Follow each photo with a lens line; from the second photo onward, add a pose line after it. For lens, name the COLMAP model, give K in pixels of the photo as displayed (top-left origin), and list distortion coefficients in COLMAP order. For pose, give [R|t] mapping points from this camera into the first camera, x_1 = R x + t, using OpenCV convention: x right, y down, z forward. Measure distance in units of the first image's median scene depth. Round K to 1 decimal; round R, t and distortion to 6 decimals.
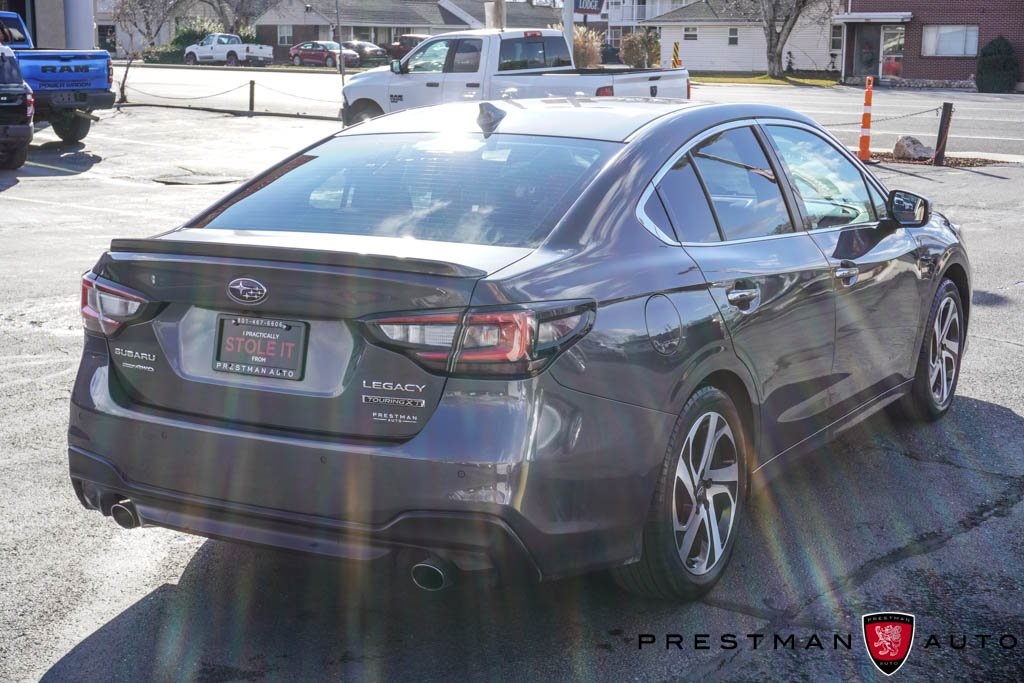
lens RADIAL K [[1524.0, 0, 512.0], [0, 1524.0, 341.5], [0, 0, 1]] dist [0.023645, 0.000674]
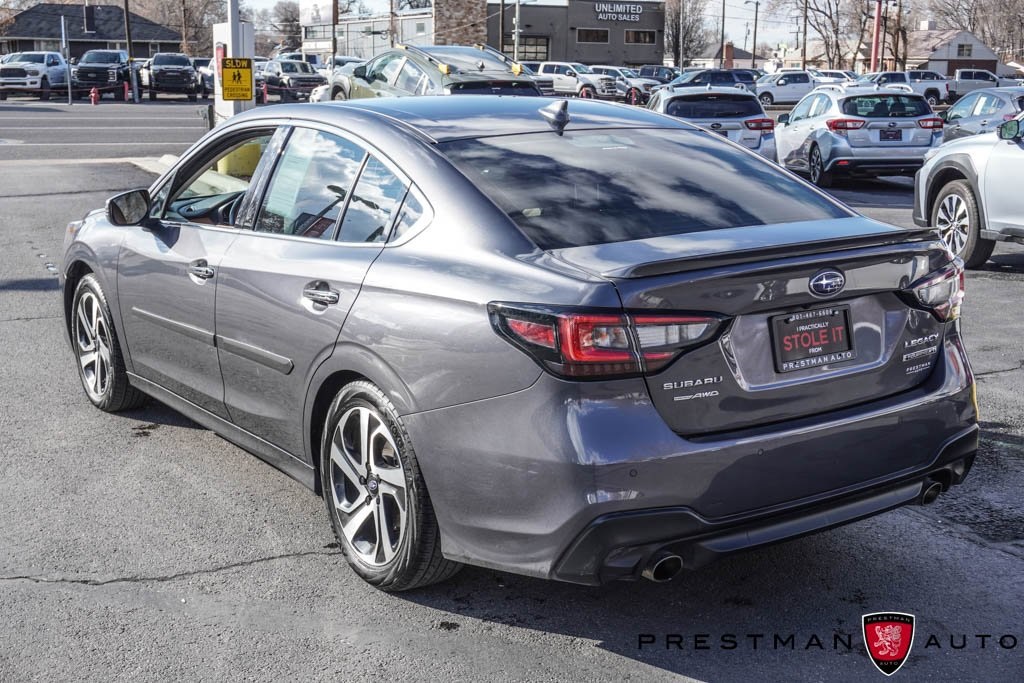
lens RADIAL K [[1367.0, 0, 512.0], [0, 1367.0, 341.5], [0, 0, 1]] dist [0.006967, 0.035333]
pose [[0.412490, -0.183127, 0.892366, -1.018209], [0.165770, 0.978320, 0.124140, -0.135322], [-0.895753, 0.096721, 0.433904, 0.741919]]
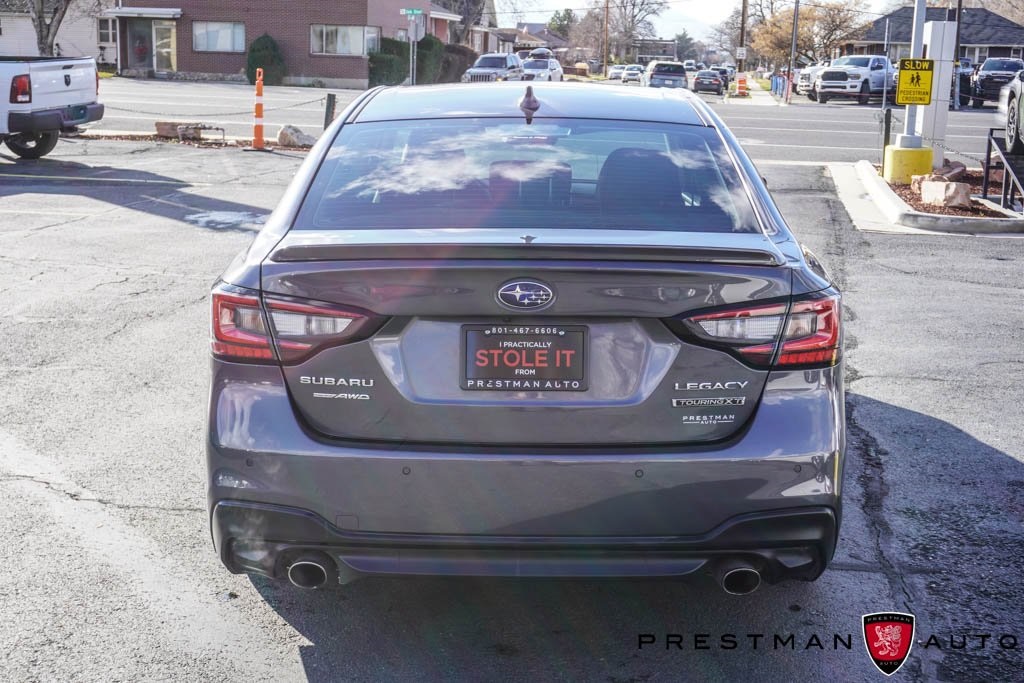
lens RADIAL K [[1429.9, 0, 512.0], [0, 1429.9, 341.5], [0, 0, 1]] dist [0.029318, -0.020222]
pose [[0.867021, -0.082294, 0.491429, -0.552279], [0.074853, 0.996586, 0.034825, -0.033949], [-0.492617, 0.006591, 0.870221, 0.261624]]
